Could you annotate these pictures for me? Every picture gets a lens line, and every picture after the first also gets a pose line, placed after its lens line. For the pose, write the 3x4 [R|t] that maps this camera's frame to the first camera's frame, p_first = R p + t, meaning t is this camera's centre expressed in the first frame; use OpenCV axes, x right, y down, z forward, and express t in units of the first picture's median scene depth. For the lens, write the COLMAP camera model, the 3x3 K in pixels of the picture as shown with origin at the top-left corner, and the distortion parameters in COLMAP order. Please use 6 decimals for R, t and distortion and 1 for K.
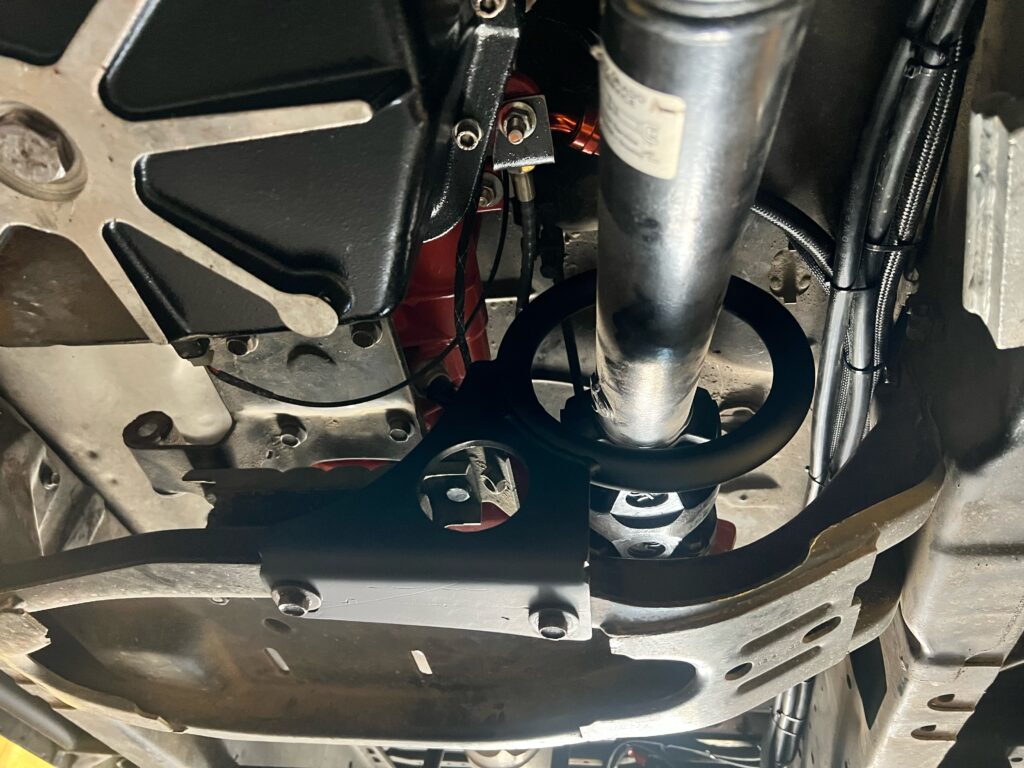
lens RADIAL K [[768.9, 0, 512.0], [0, 768.9, 384.0], [0, 0, 1]] dist [0.055913, -0.095990]
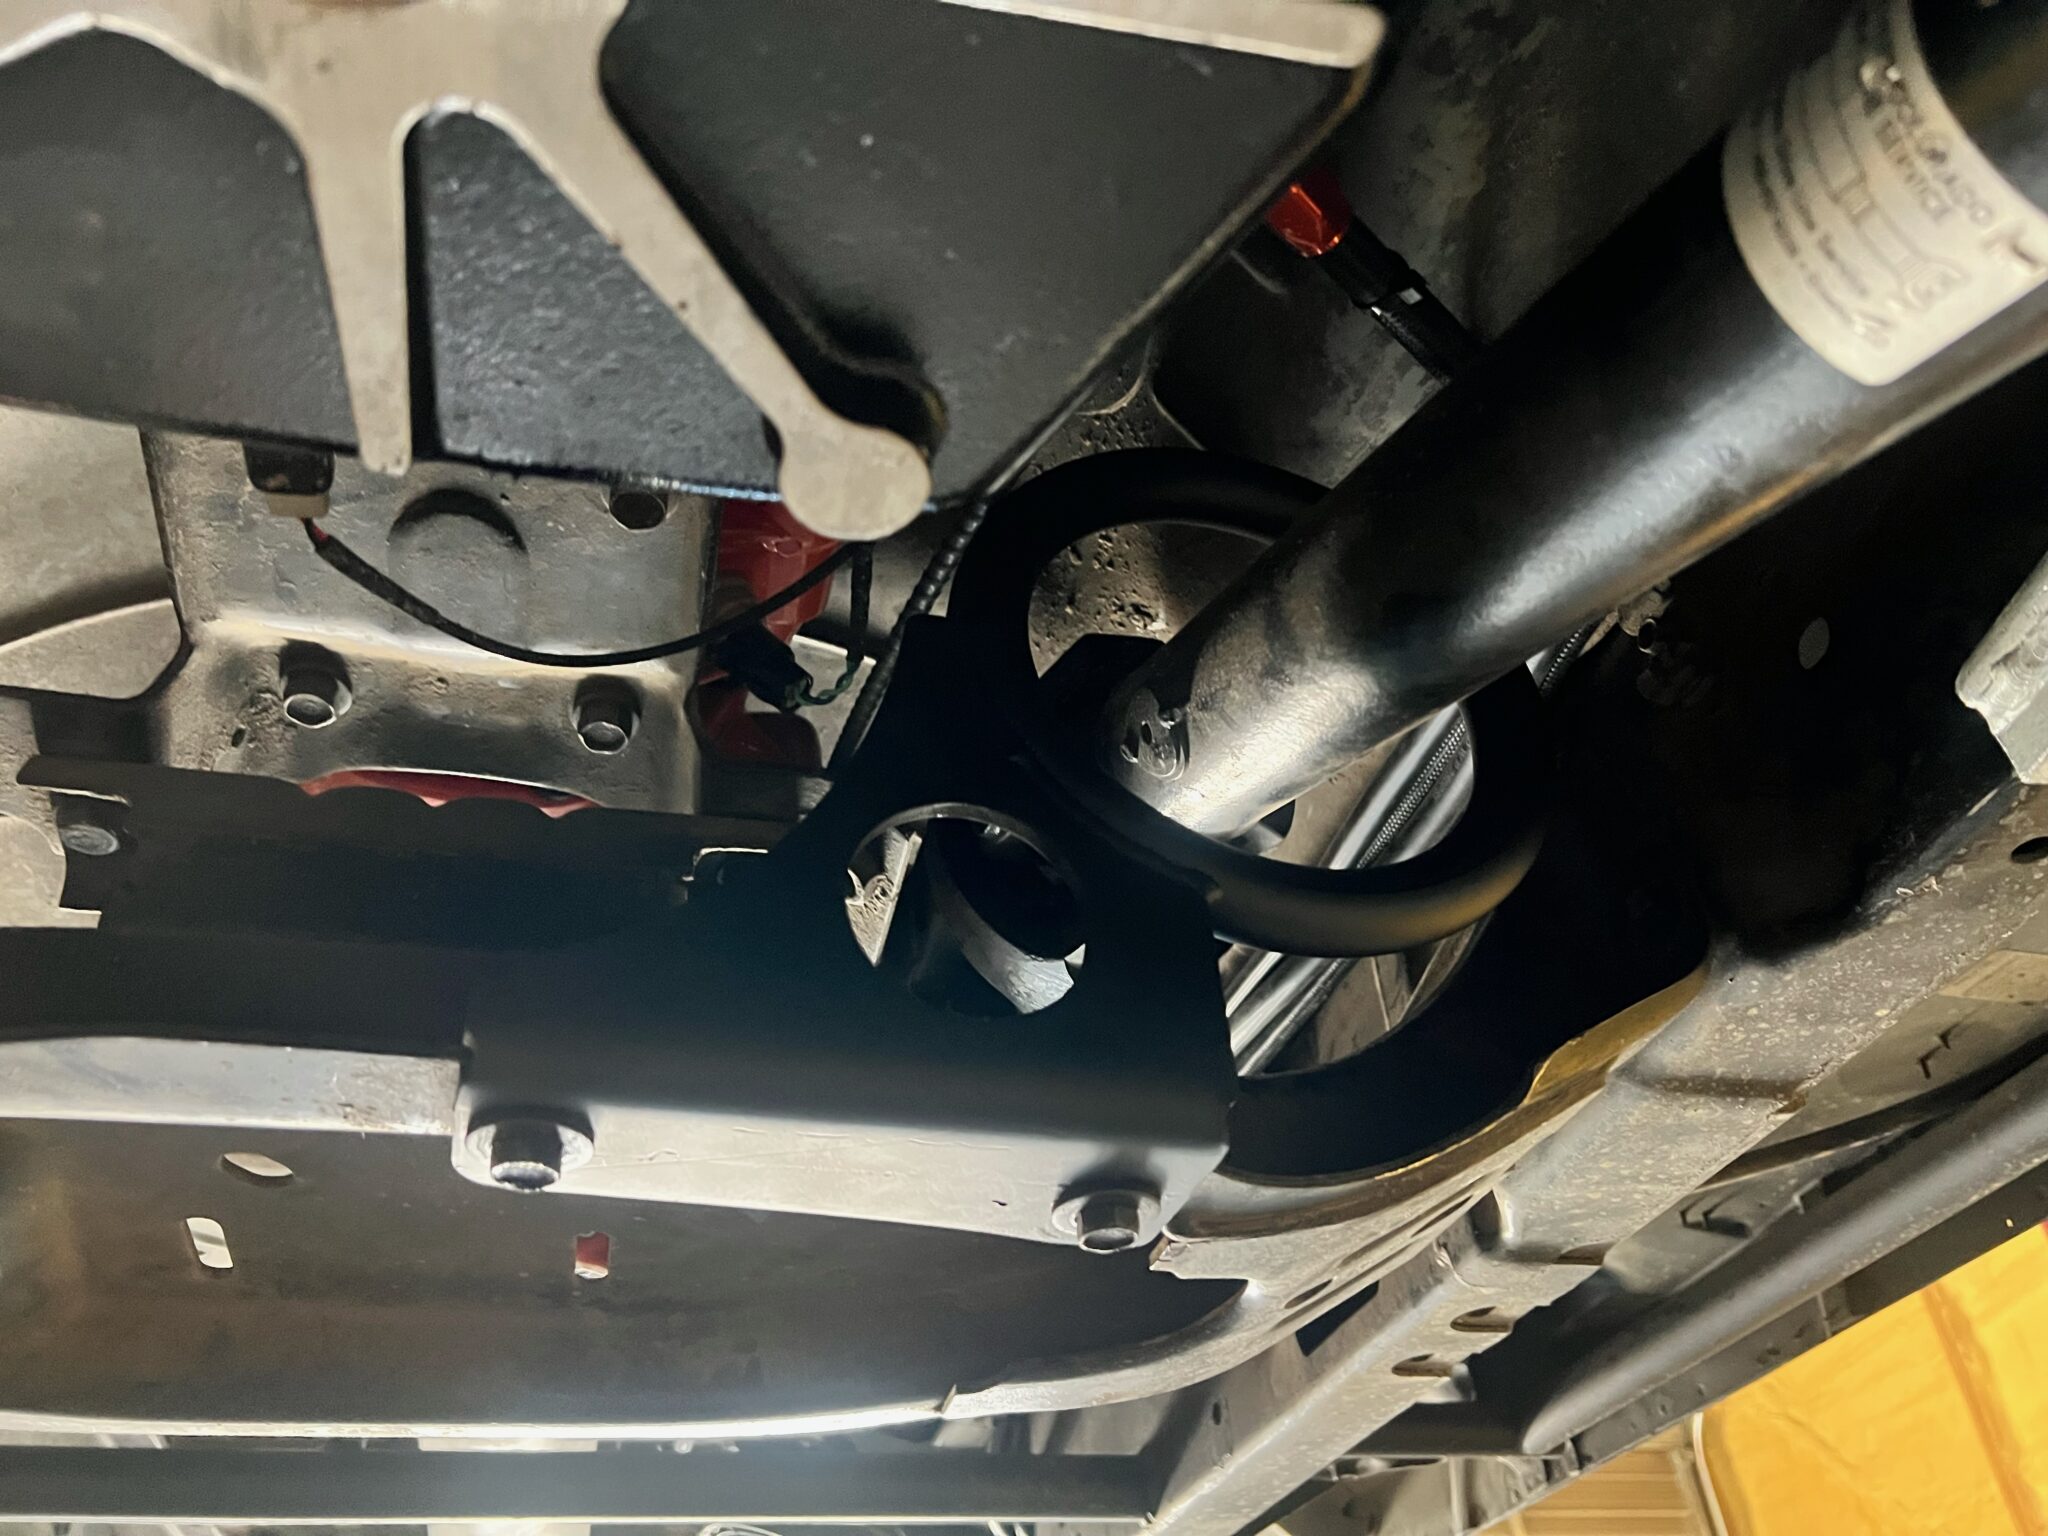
lens RADIAL K [[1549.7, 0, 1024.0], [0, 1549.7, 768.0], [0, 0, 1]] dist [0.002732, -0.000774]
pose [[0.913354, 0.125122, 0.387465, -0.270758], [-0.159897, 0.985386, 0.058712, -0.003317], [-0.374457, -0.115580, 0.920013, 0.133032]]
